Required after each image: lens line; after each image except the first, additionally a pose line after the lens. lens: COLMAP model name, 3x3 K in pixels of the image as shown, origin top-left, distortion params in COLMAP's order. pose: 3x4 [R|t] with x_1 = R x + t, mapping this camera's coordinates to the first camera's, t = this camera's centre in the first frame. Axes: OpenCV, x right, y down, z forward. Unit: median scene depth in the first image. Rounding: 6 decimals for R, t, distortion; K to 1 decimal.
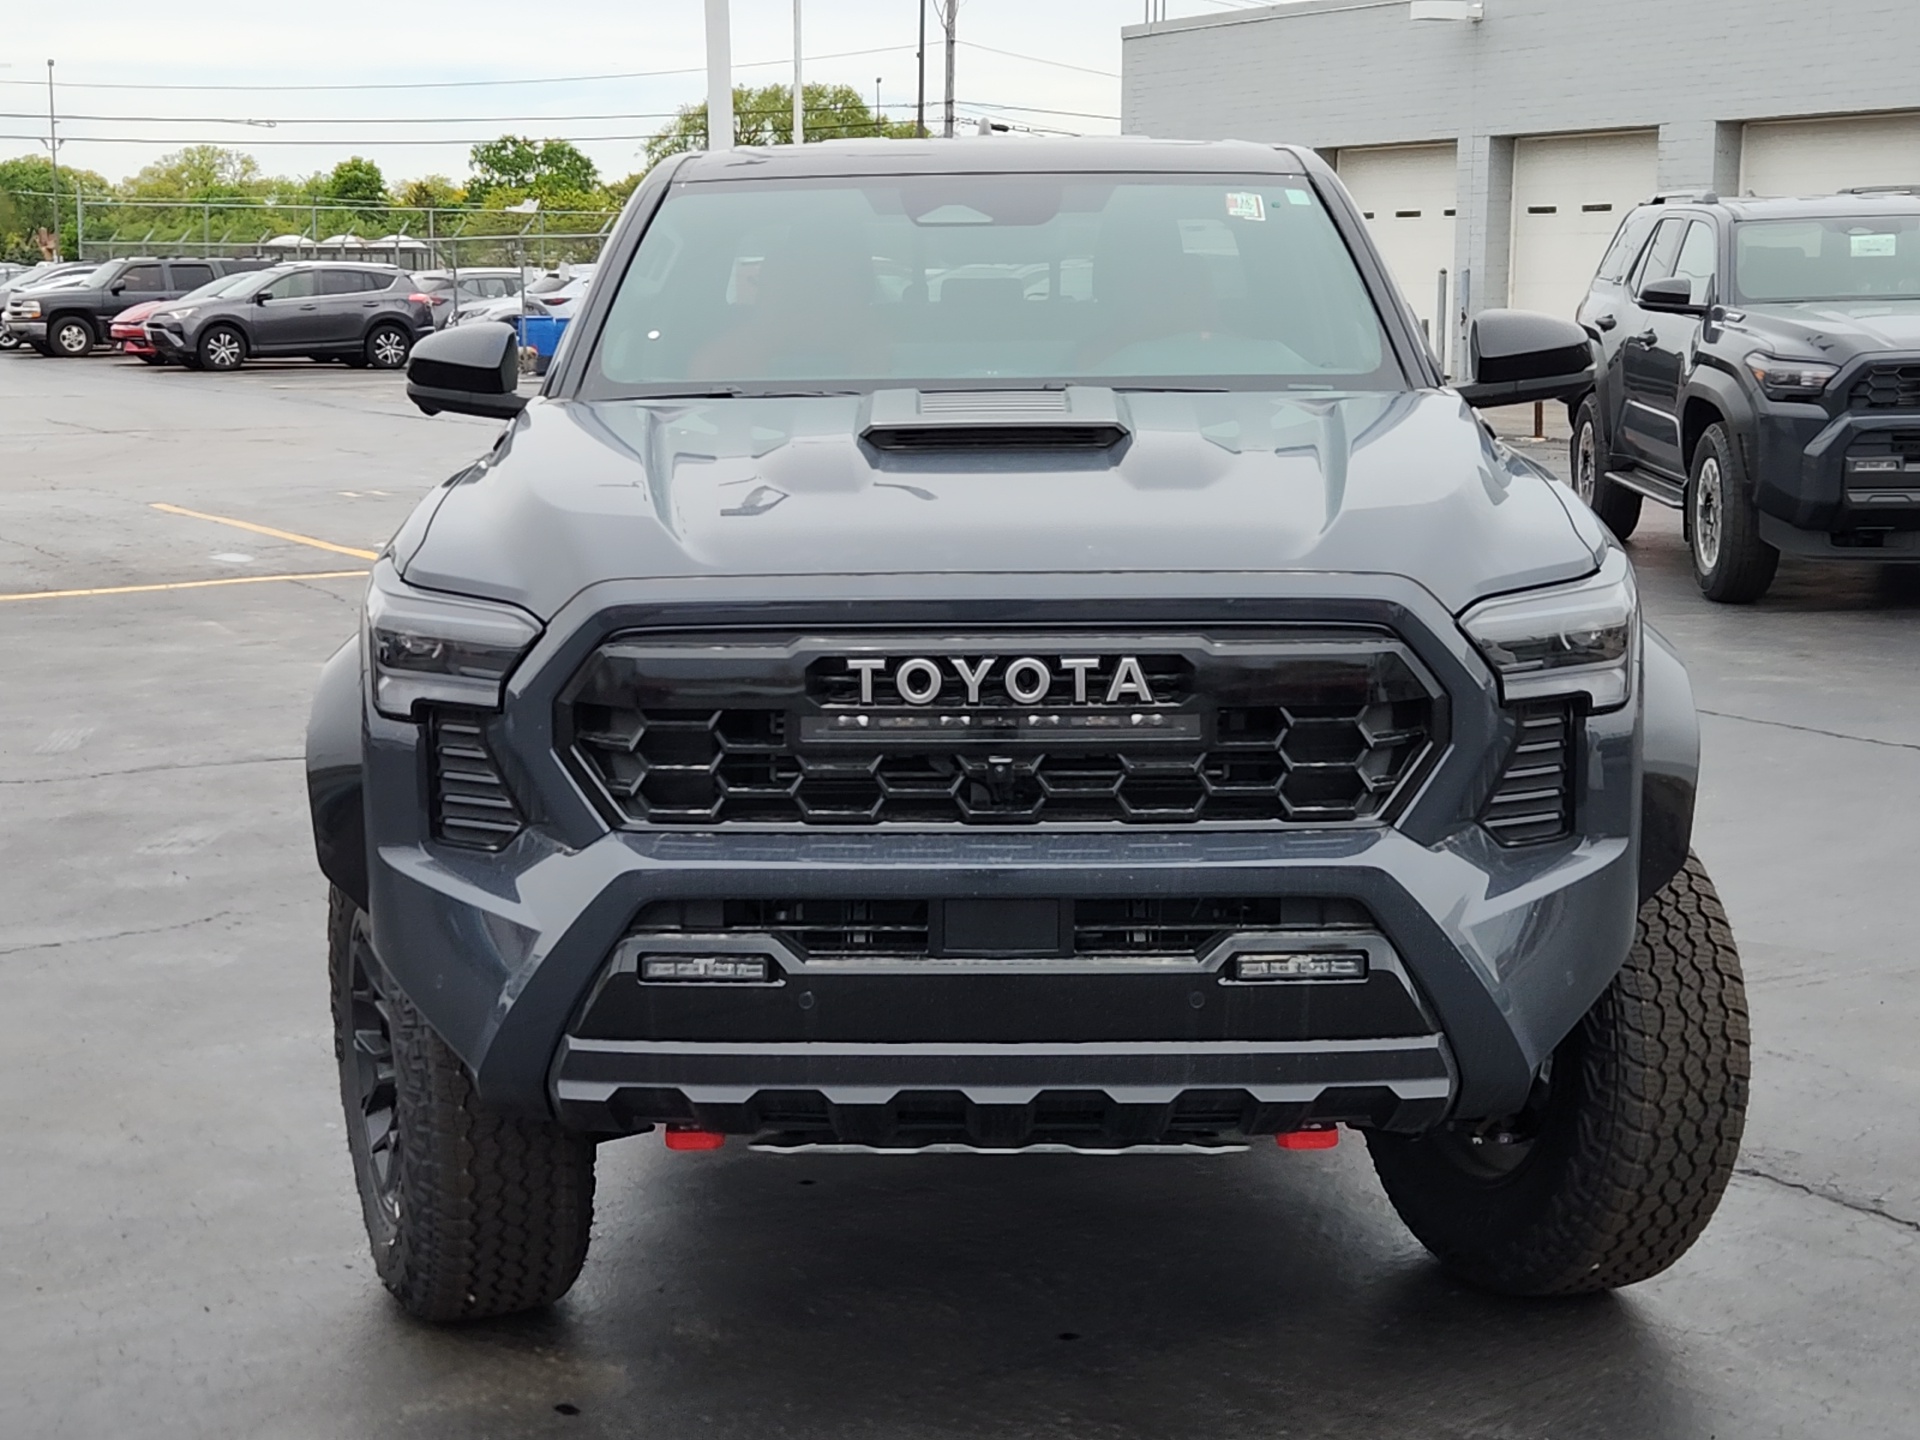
lens RADIAL K [[2023.5, 0, 958.4], [0, 2023.5, 729.1], [0, 0, 1]] dist [0.046308, 0.000000]
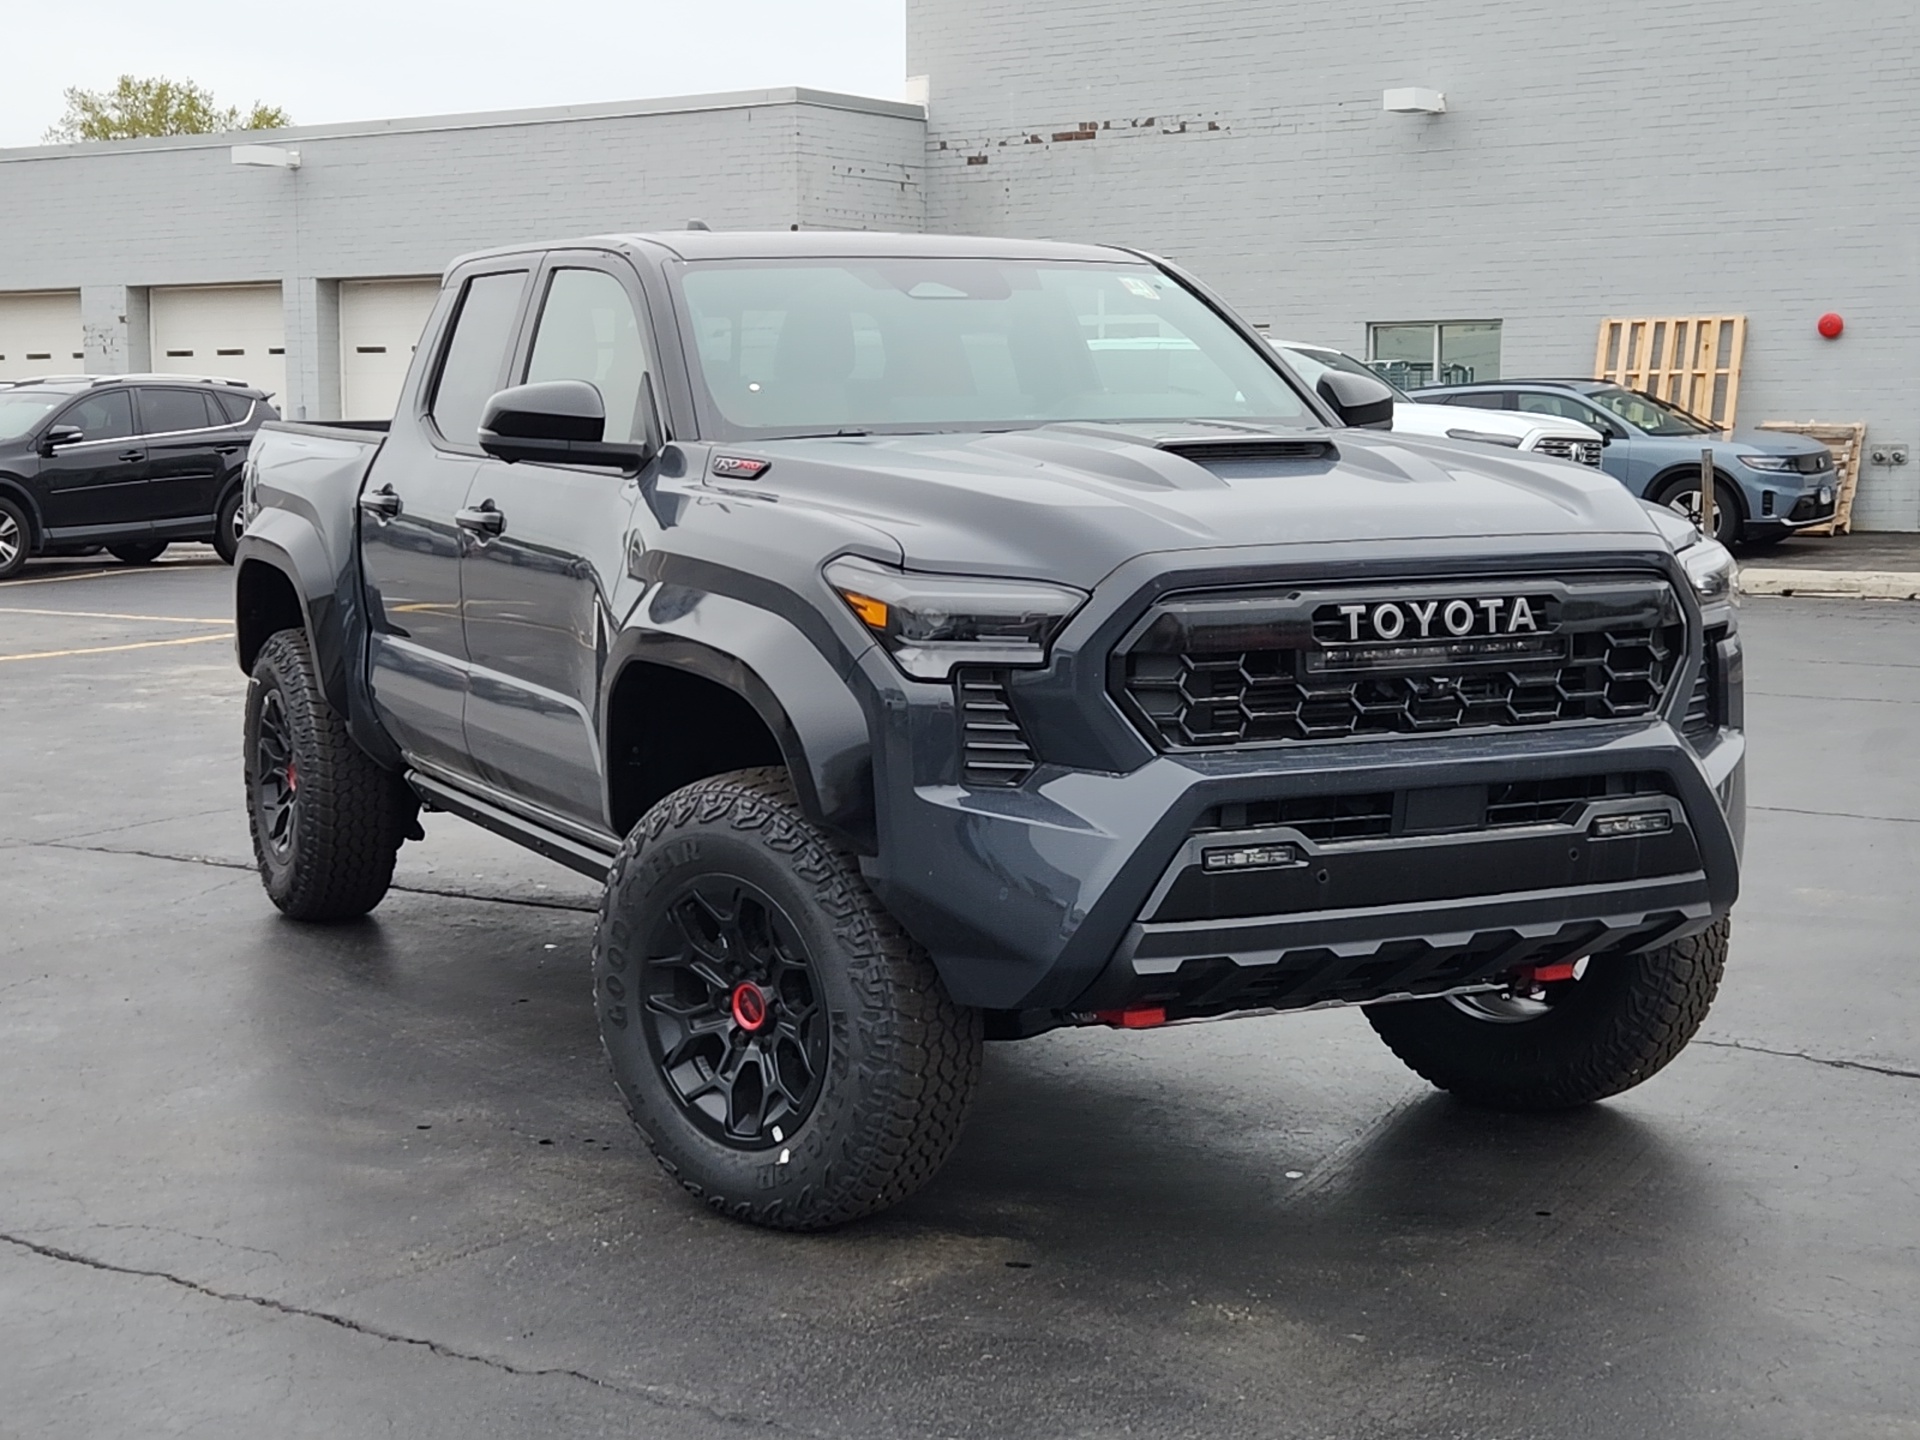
lens RADIAL K [[1842.8, 0, 957.5], [0, 1842.8, 707.1], [0, 0, 1]] dist [0.038941, 0.000000]
pose [[0.951154, -0.055722, 0.303646, -0.633768], [0.068679, 0.997121, -0.032152, 0.049172], [-0.300980, 0.051436, 0.952242, -0.040039]]
